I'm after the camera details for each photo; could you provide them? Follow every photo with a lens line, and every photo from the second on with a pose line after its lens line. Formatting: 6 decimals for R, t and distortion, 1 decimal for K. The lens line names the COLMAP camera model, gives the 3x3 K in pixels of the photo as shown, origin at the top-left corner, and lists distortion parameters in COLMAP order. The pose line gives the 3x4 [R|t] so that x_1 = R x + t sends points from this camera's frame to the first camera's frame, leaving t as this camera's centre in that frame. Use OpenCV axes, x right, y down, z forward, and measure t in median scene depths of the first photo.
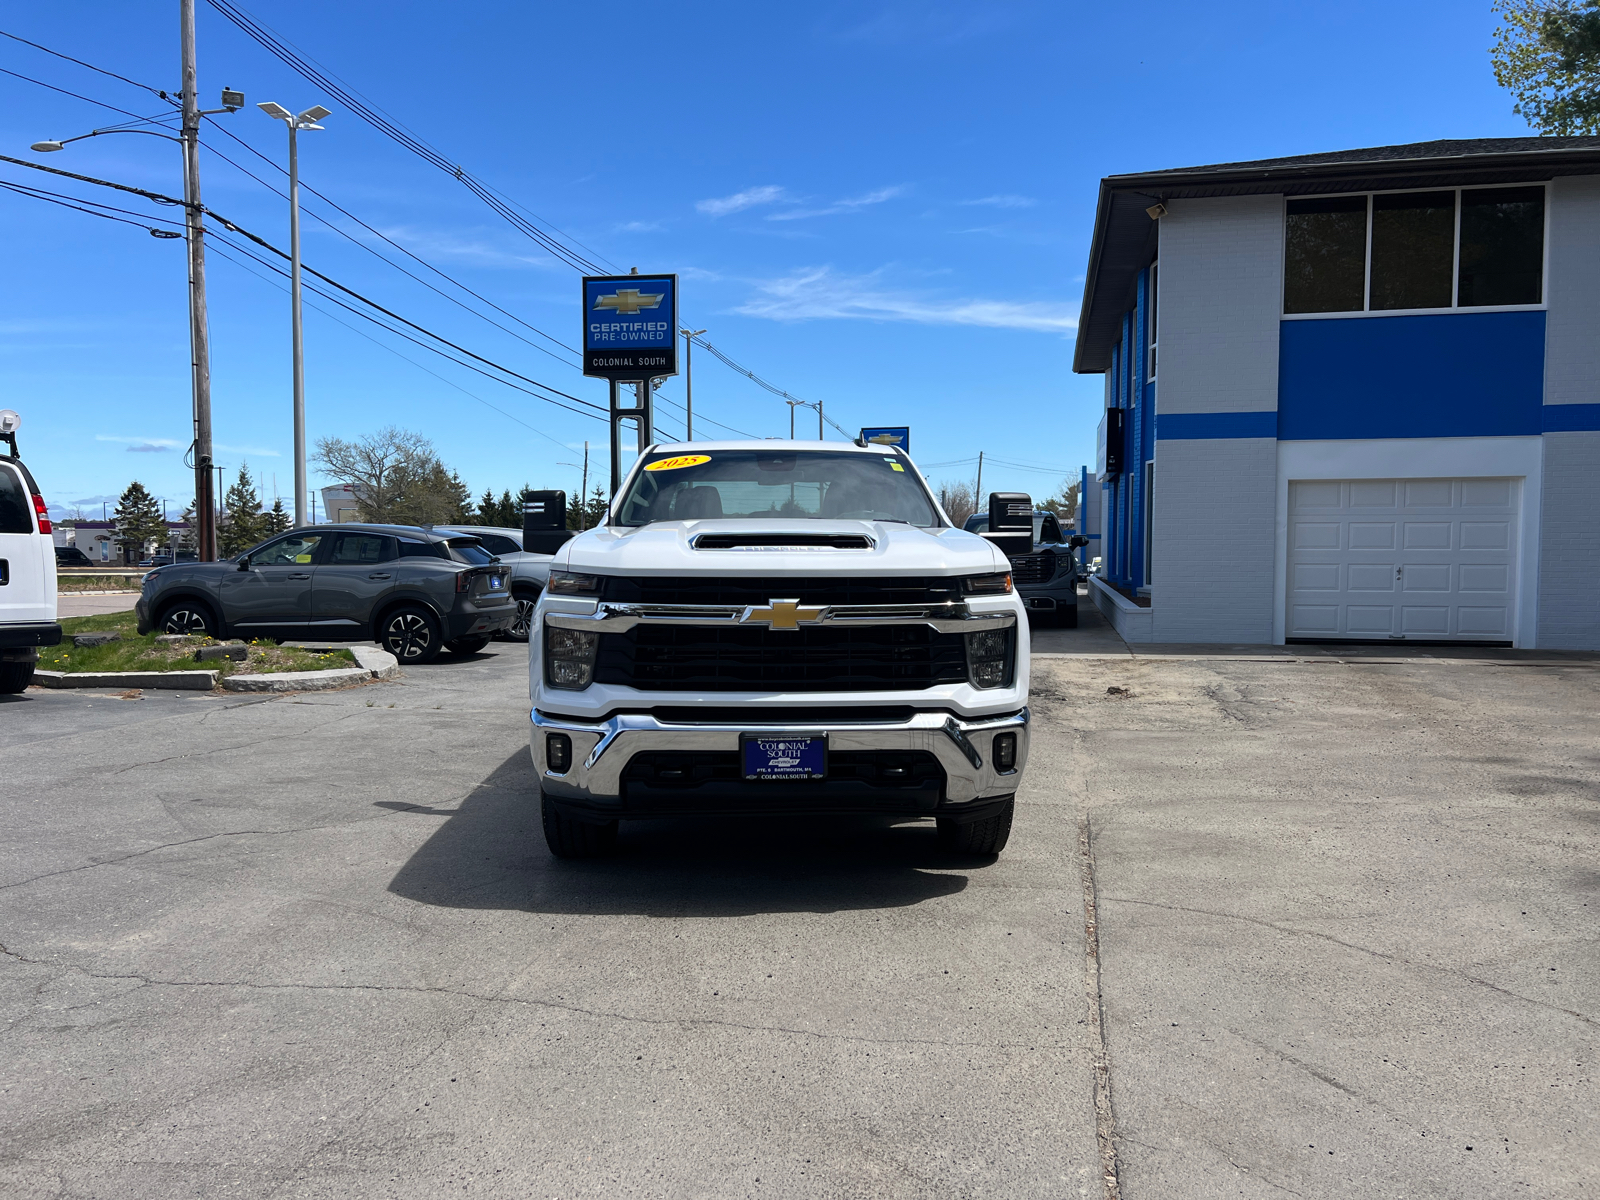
lens RADIAL K [[1205.0, 0, 797.8], [0, 1205.0, 606.0], [0, 0, 1]] dist [0.051769, -0.054099]
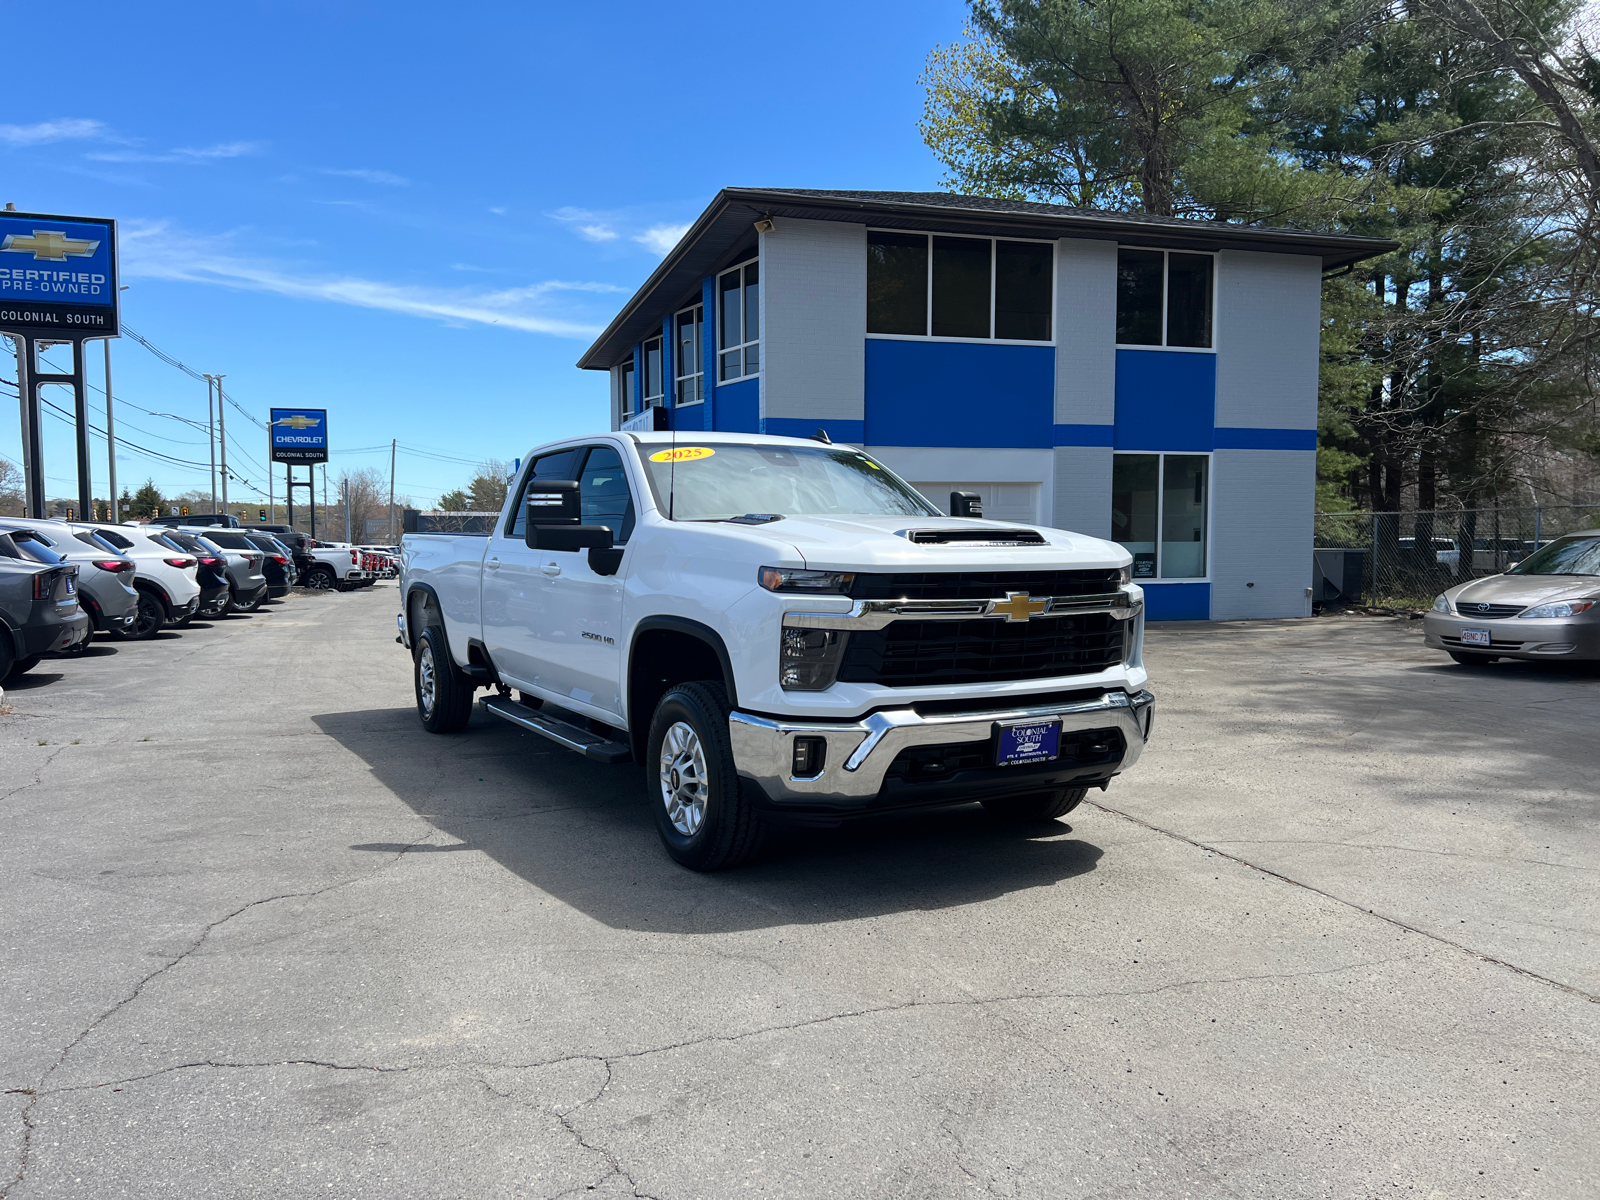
lens RADIAL K [[1205.0, 0, 788.5], [0, 1205.0, 613.5], [0, 0, 1]] dist [0.051769, -0.054099]
pose [[0.882607, -0.031325, 0.469066, -0.572486], [0.025444, 0.999498, 0.018872, -0.010419], [-0.469422, -0.004721, 0.882961, 0.136975]]
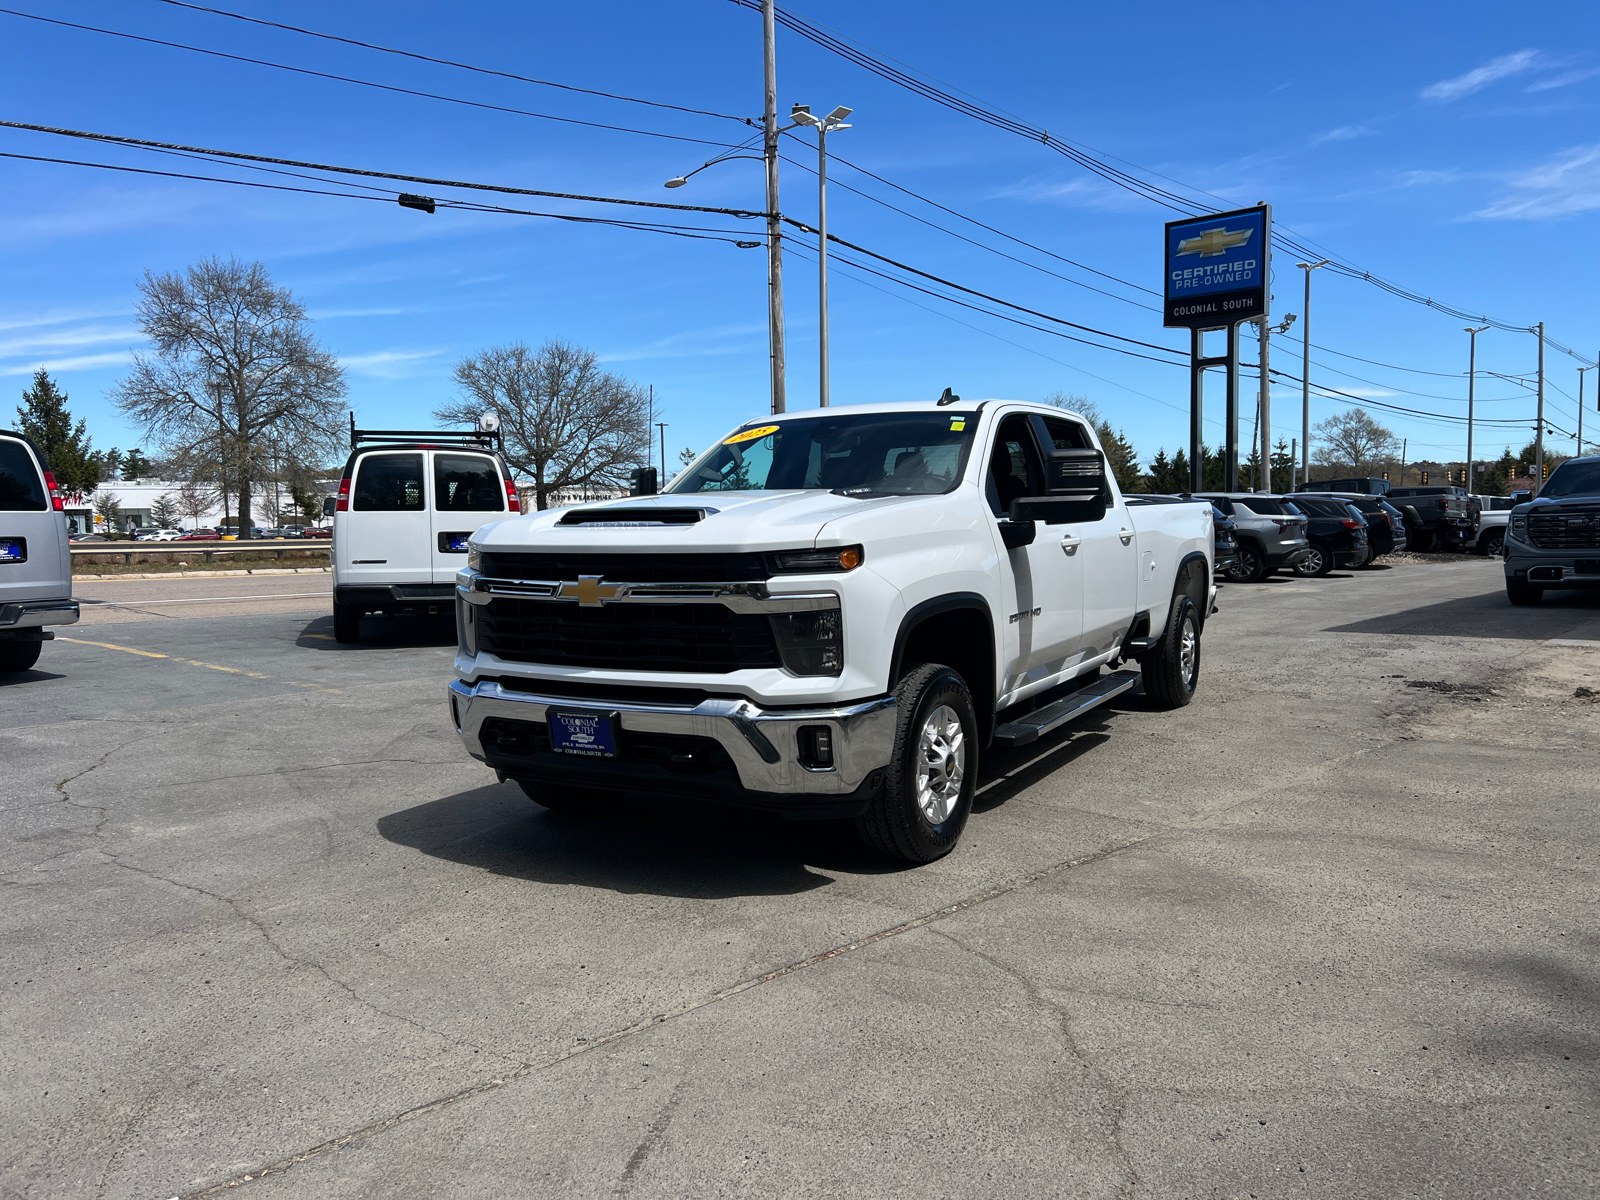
lens RADIAL K [[1205.0, 0, 785.0], [0, 1205.0, 602.7], [0, 0, 1]] dist [0.051769, -0.054099]
pose [[0.842801, 0.023114, -0.537728, 0.556708], [-0.007388, 0.999480, 0.031383, -0.013242], [0.538174, -0.022477, 0.842534, 0.203229]]
